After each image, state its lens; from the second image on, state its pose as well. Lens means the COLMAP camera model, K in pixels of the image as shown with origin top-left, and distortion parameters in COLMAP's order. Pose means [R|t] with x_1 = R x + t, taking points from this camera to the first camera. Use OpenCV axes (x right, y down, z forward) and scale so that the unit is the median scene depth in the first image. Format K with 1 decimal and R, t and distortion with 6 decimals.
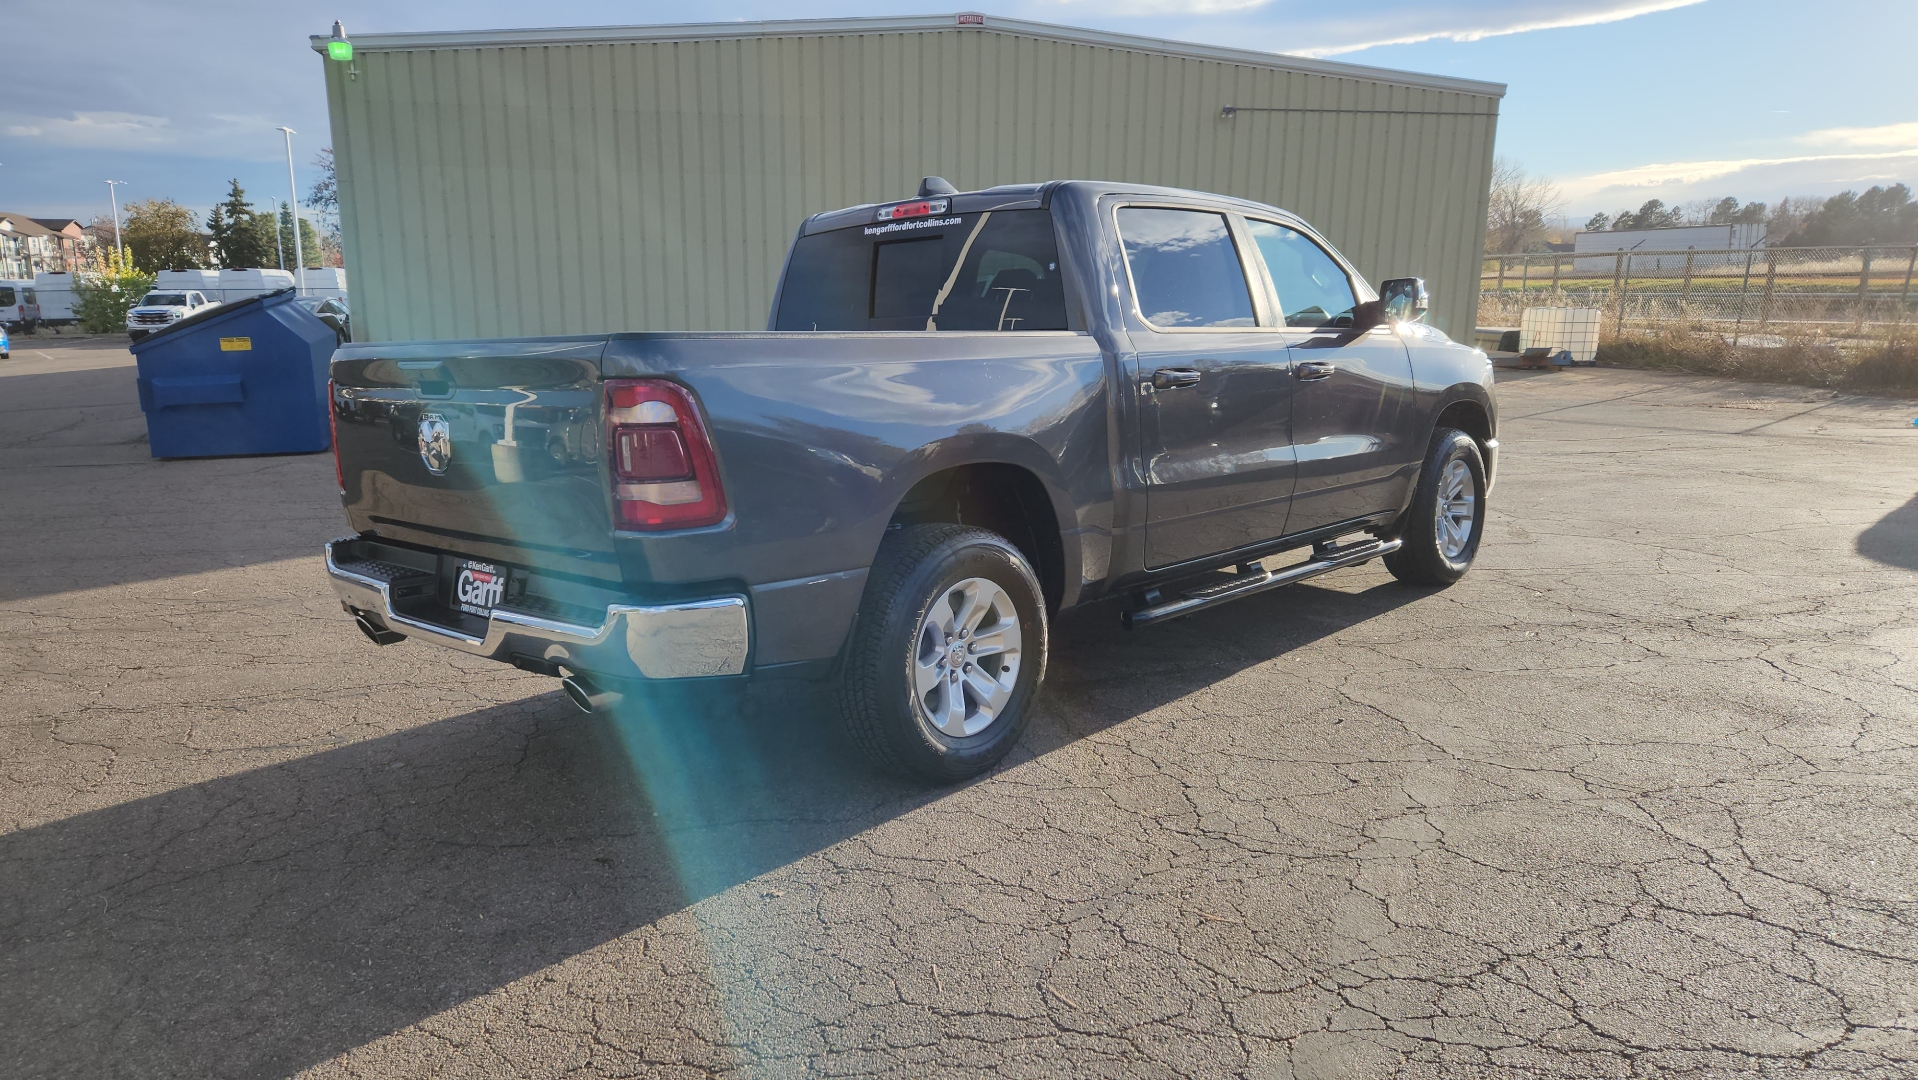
lens RADIAL K [[1296.0, 0, 950.2], [0, 1296.0, 523.6], [0, 0, 1]] dist [0.060535, -0.042807]
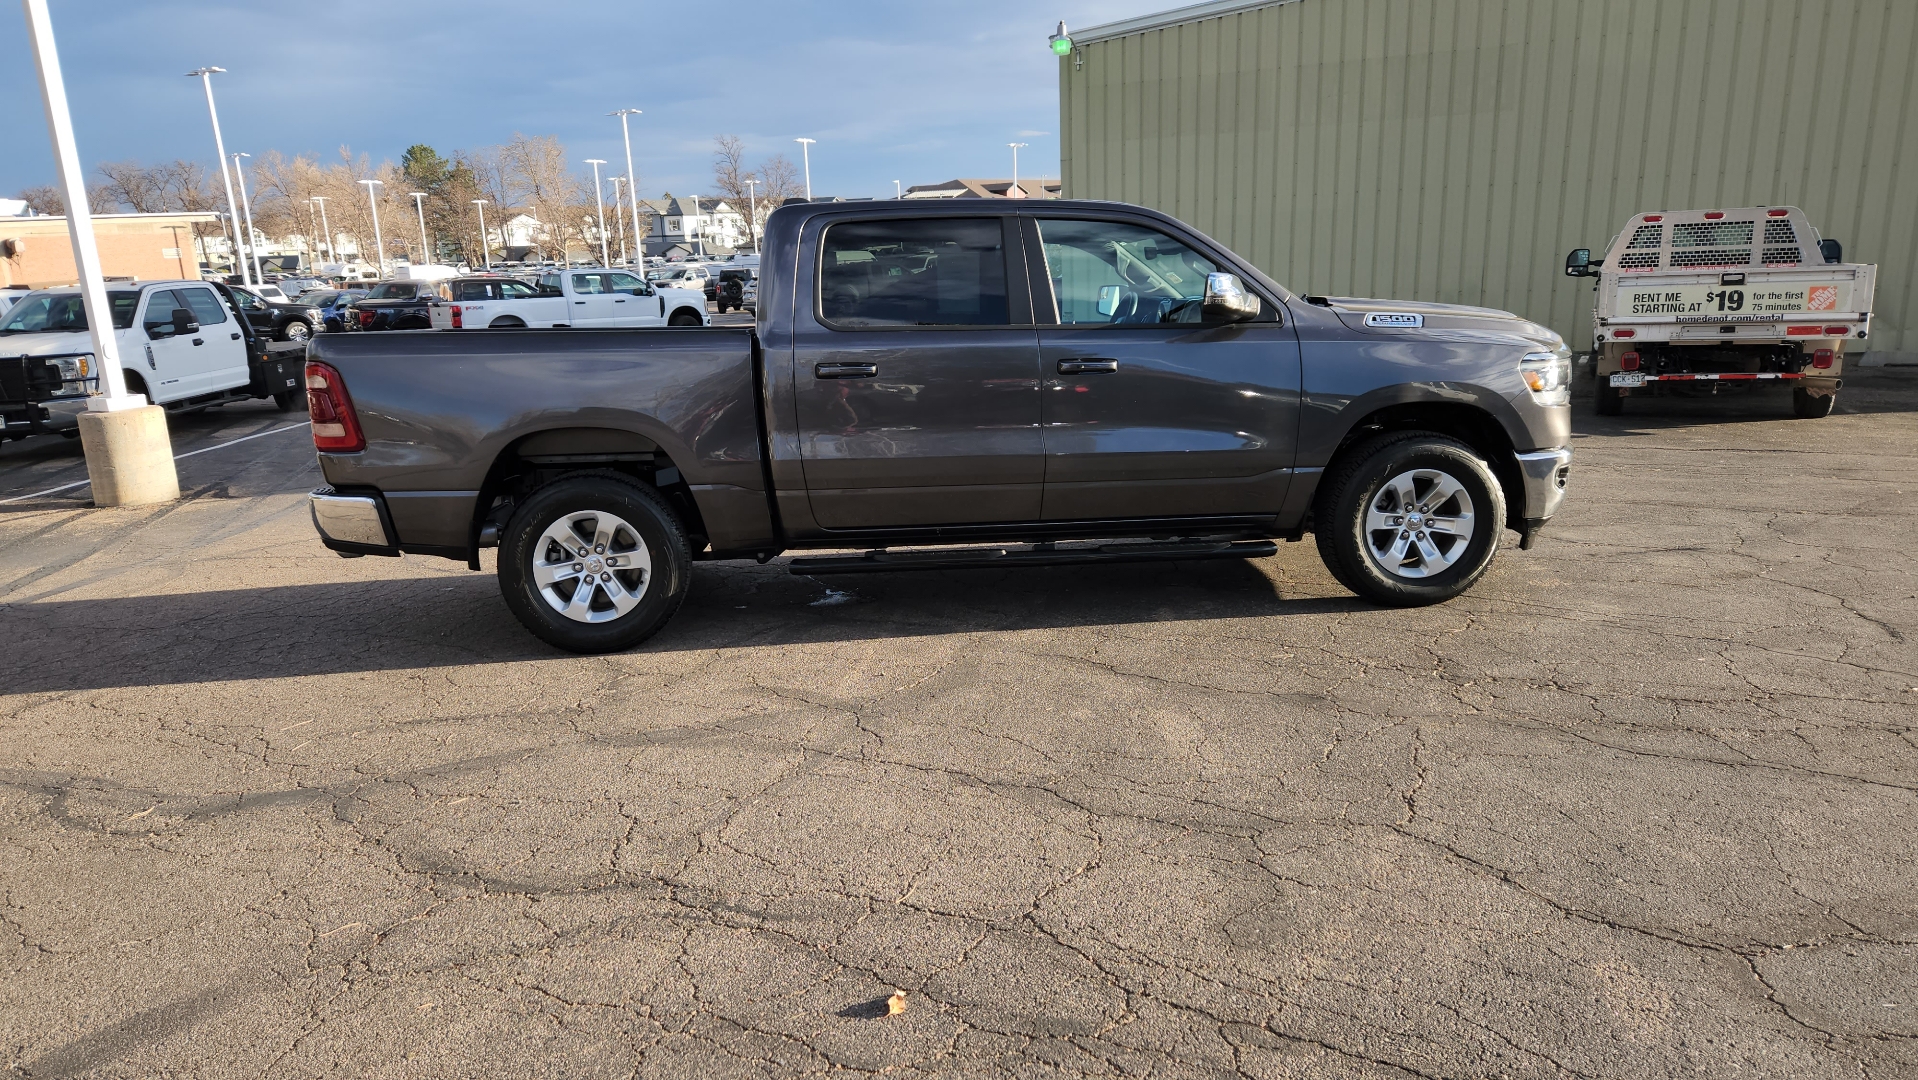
lens RADIAL K [[1311.5, 0, 948.8], [0, 1311.5, 562.3], [0, 0, 1]] dist [0.070017, -0.056277]
pose [[0.743733, 0.135289, -0.654644, 0.739793], [-0.088435, 0.990612, 0.104250, -0.050770], [0.662601, -0.019640, 0.748715, 0.114288]]
